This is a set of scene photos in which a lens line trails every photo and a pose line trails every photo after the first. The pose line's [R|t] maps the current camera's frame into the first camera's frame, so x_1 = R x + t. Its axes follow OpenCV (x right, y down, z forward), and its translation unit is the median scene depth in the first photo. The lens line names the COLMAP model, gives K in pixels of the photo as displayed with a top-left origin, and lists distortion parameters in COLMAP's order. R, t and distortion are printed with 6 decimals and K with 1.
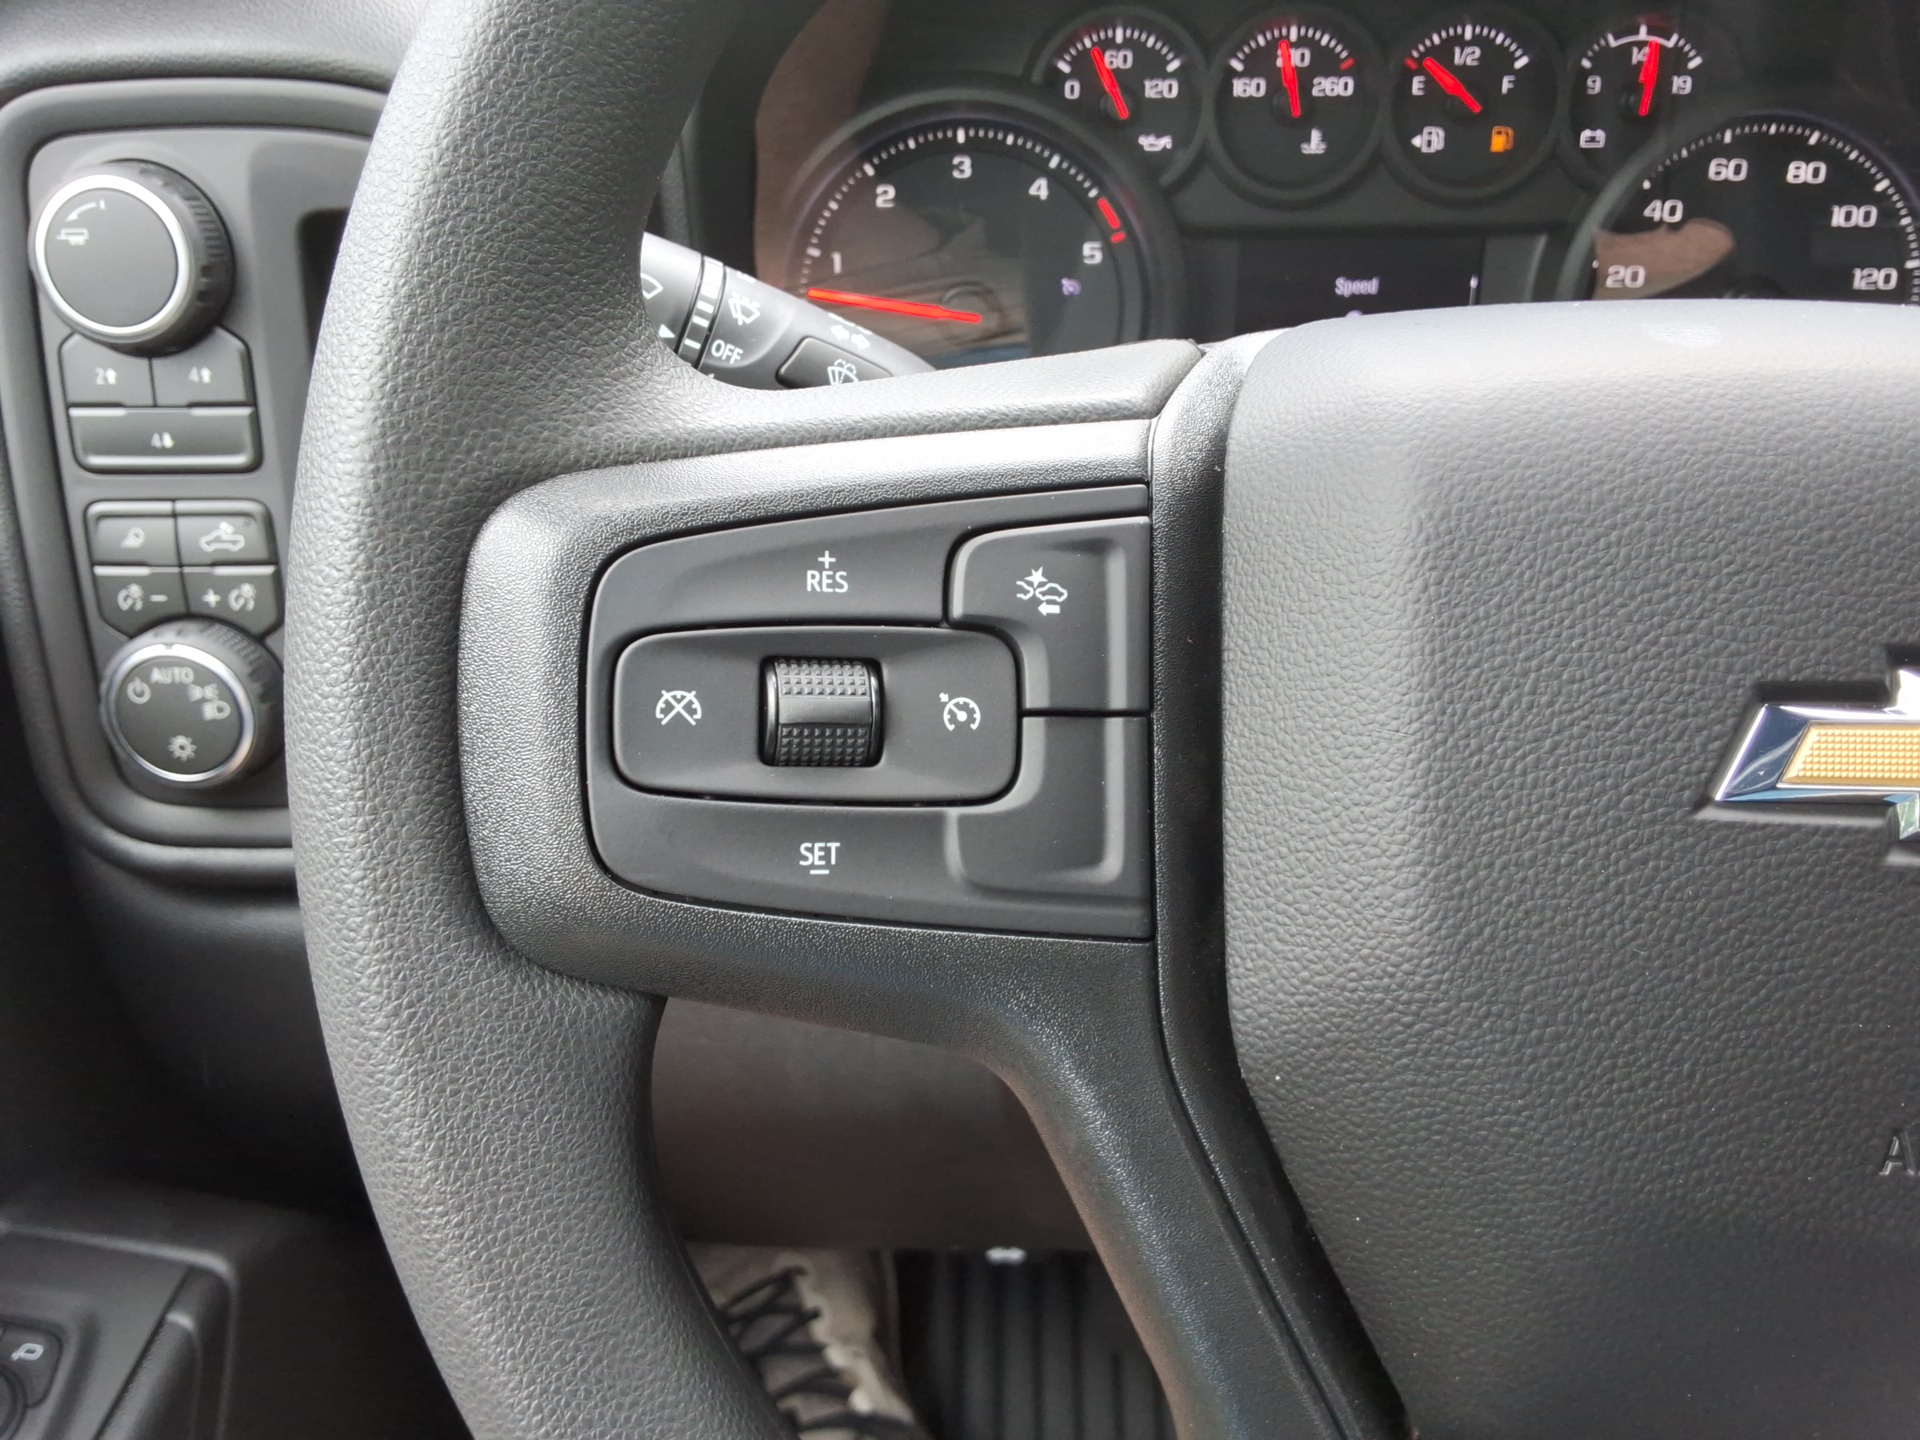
lens RADIAL K [[1571.1, 0, 966.6], [0, 1571.1, 719.8], [0, 0, 1]] dist [0.150639, -0.281524]
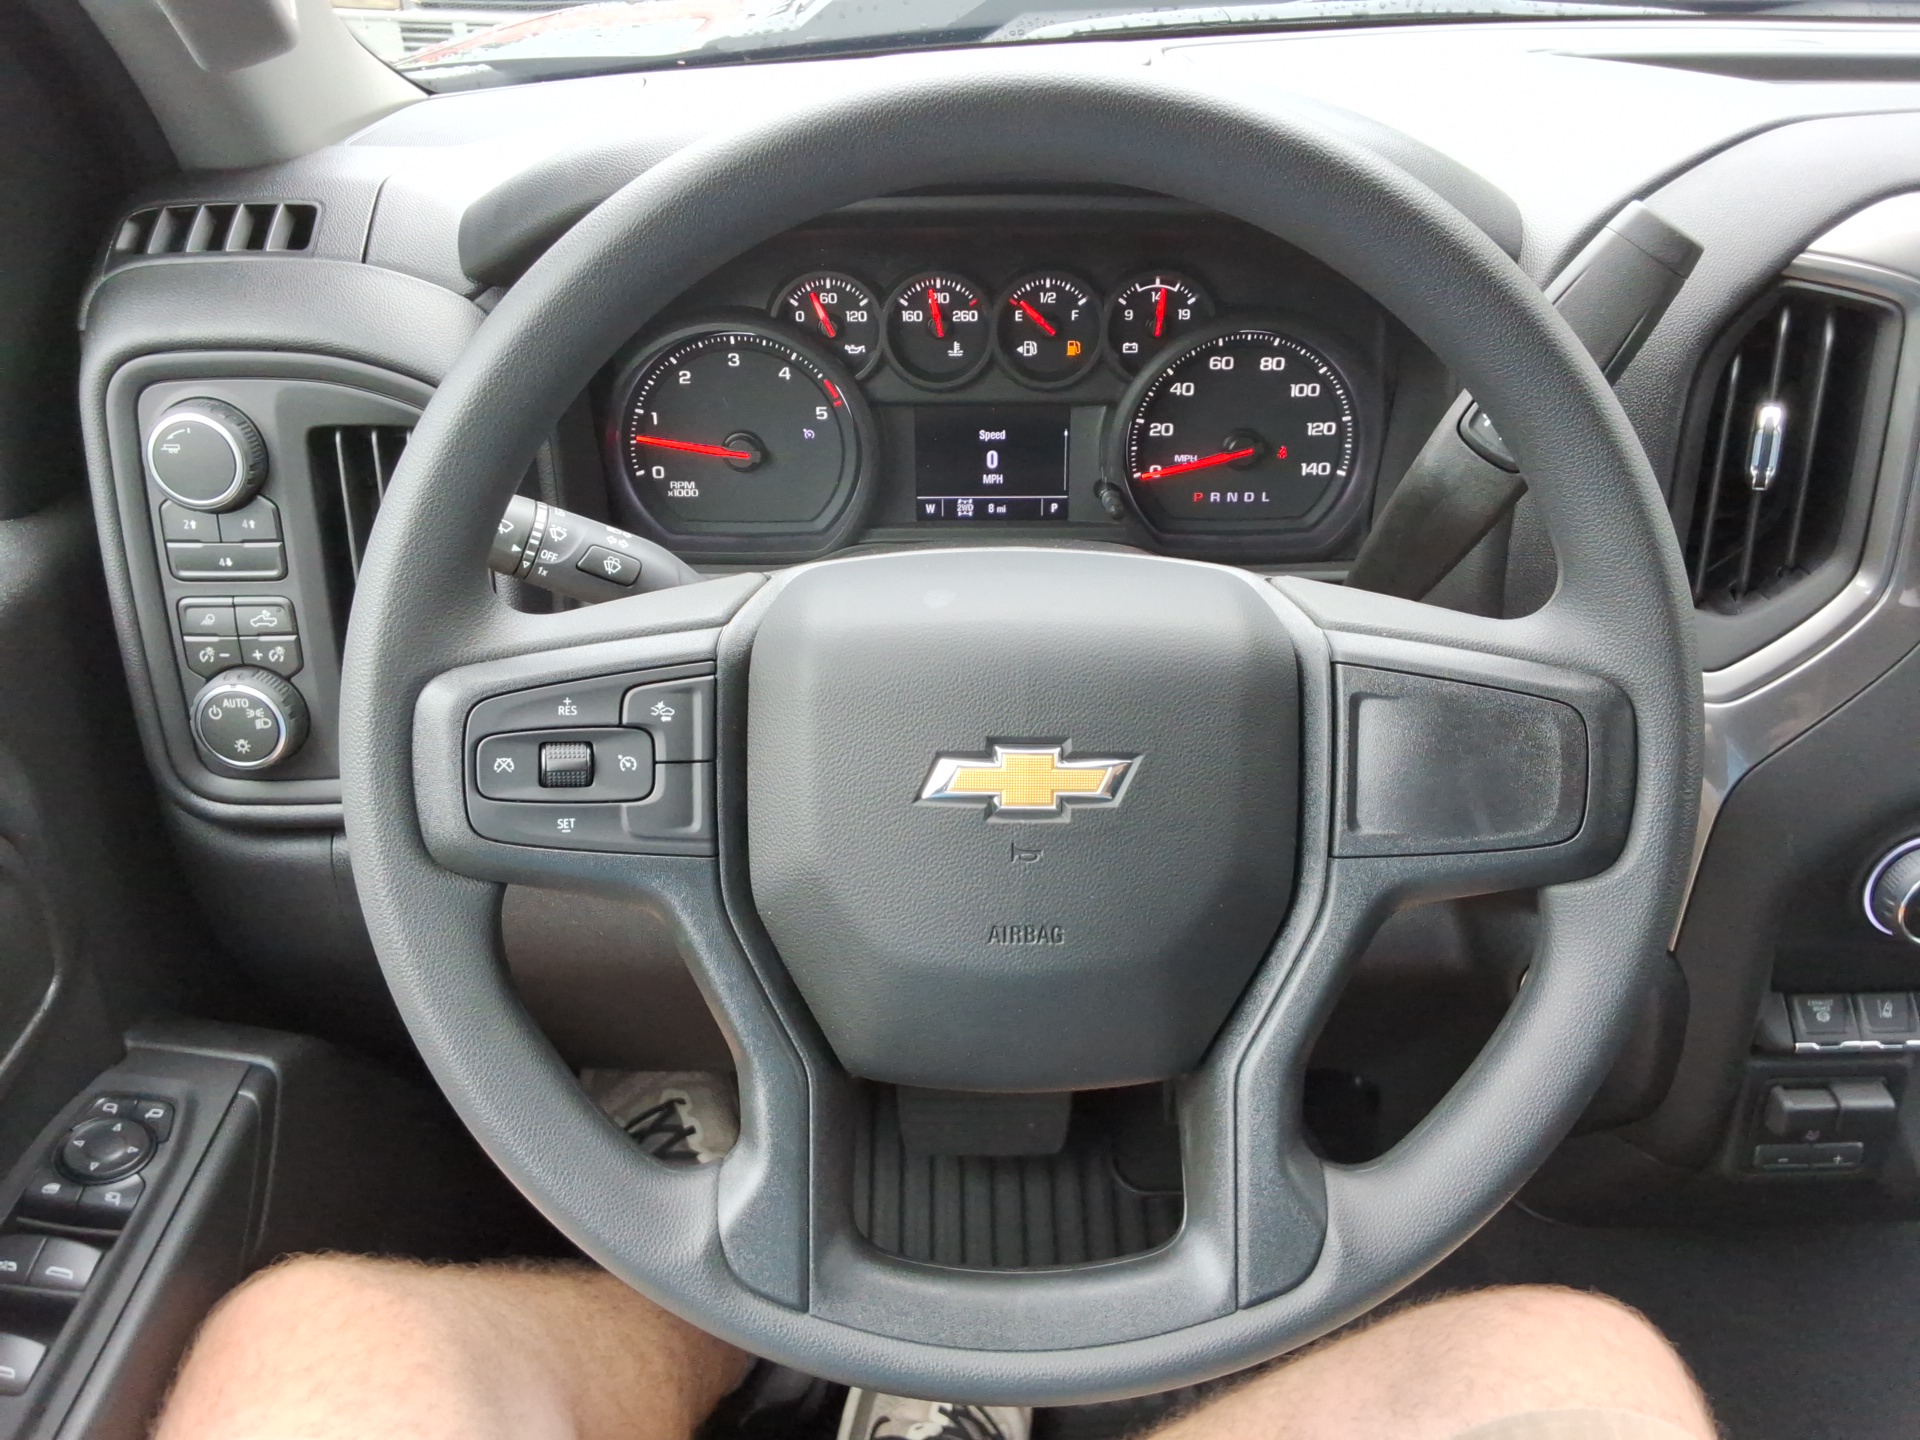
lens RADIAL K [[1552.9, 0, 980.0], [0, 1552.9, 718.6], [0, 0, 1]] dist [0.129107, -0.243298]
pose [[0.999234, -0.009490, 0.037967, 0.203933], [0.007482, 0.998582, 0.052704, -0.089300], [-0.038413, -0.052379, 0.997888, -0.637882]]
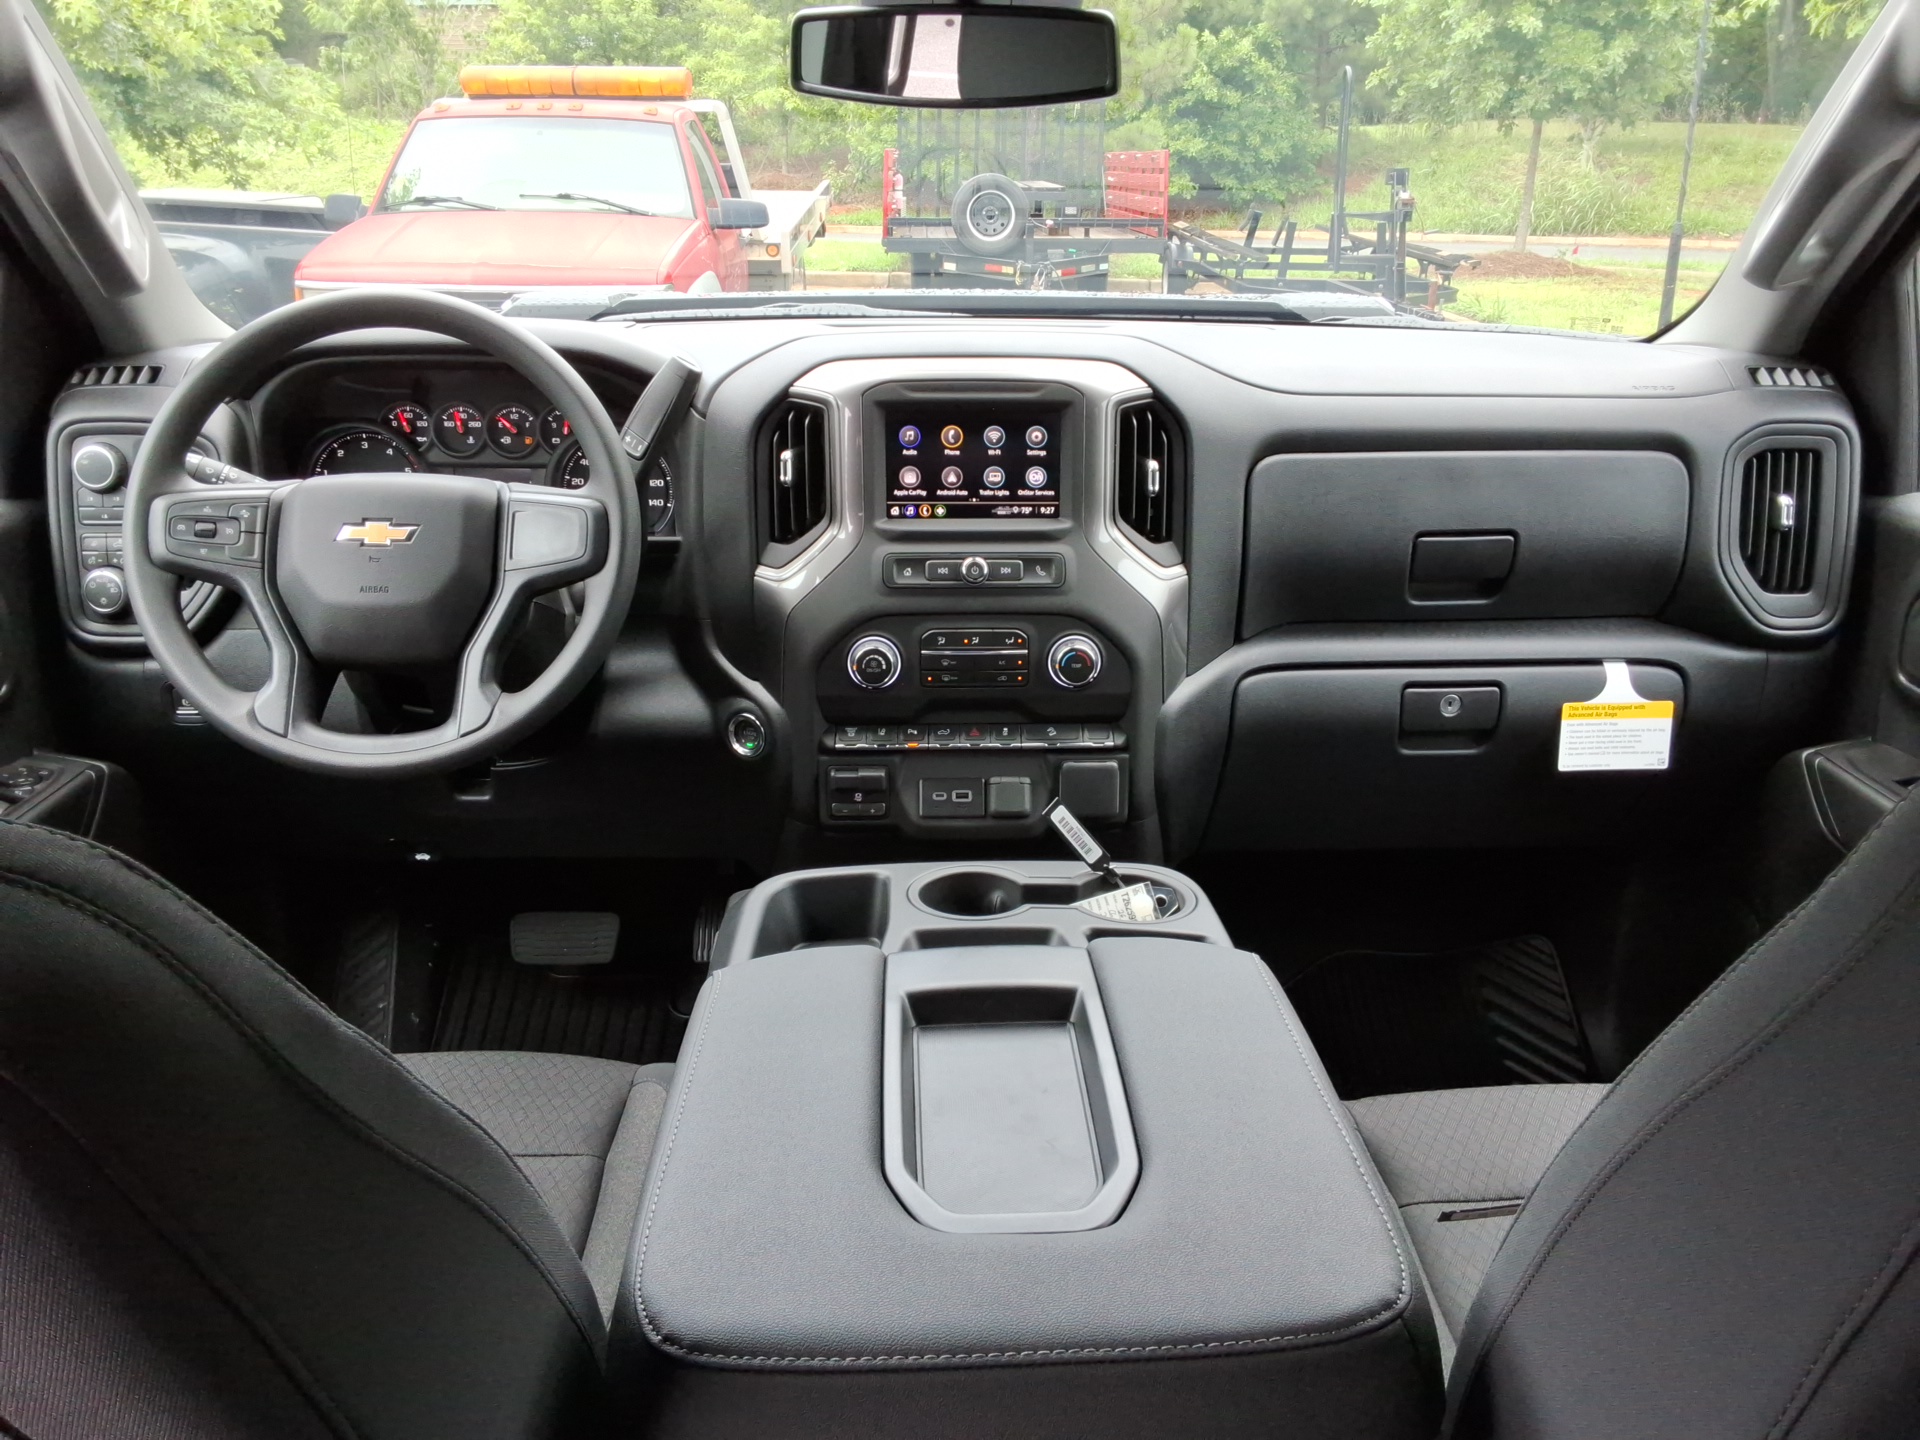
lens RADIAL K [[1573.0, 0, 974.3], [0, 1573.0, 718.4], [0, 0, 1]] dist [0.113760, -0.183594]
pose [[0.999008, 0.001676, 0.044495, 1.267833], [0.004945, 0.988937, -0.148255, 0.800843], [-0.044251, 0.148328, 0.987948, -2.526139]]
